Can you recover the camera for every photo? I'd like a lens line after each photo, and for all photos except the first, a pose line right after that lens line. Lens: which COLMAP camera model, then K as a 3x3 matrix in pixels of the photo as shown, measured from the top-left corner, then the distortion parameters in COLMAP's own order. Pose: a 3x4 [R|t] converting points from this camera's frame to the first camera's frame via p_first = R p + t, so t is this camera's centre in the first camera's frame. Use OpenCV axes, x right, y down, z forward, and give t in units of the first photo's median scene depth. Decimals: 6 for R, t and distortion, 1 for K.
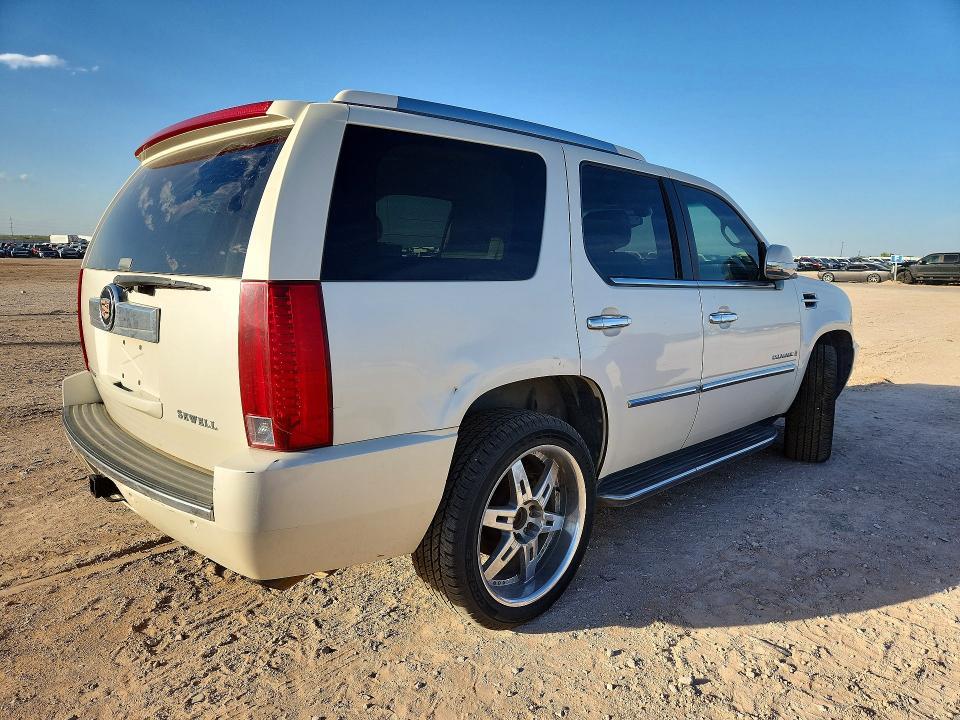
lens RADIAL K [[708.7, 0, 477.8], [0, 708.7, 359.9], [0, 0, 1]] dist [0.022235, 0.002120]
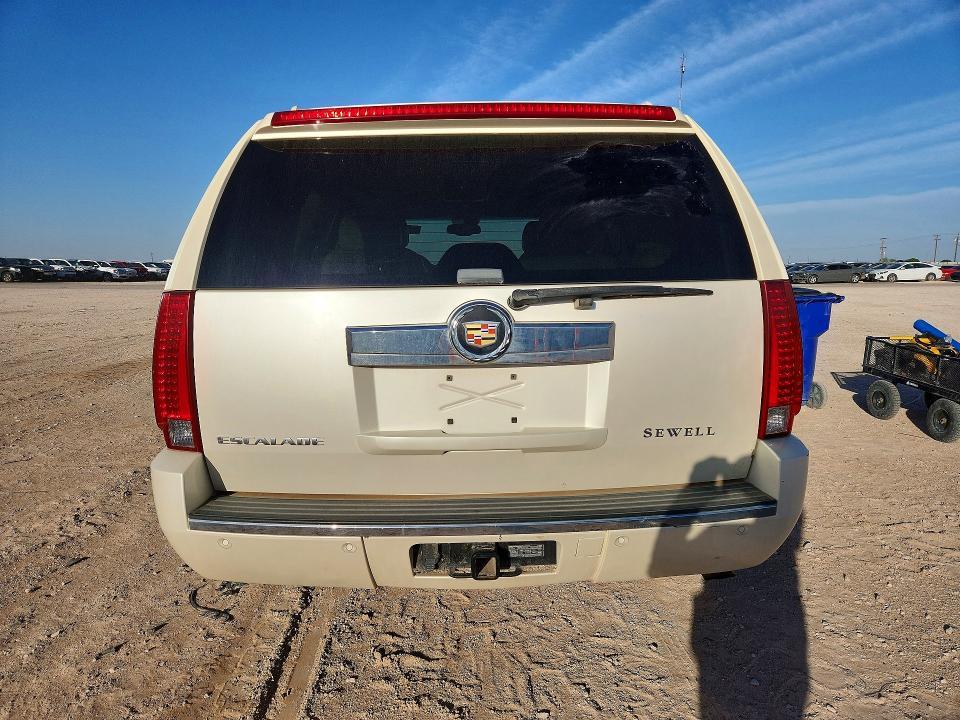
lens RADIAL K [[708.7, 0, 479.4], [0, 708.7, 361.2], [0, 0, 1]] dist [0.022235, 0.002120]
pose [[0.623531, -0.111546, 0.773800, -0.177638], [0.126726, 0.991100, 0.040754, -0.011348], [-0.771459, 0.072649, 0.632118, 0.082584]]
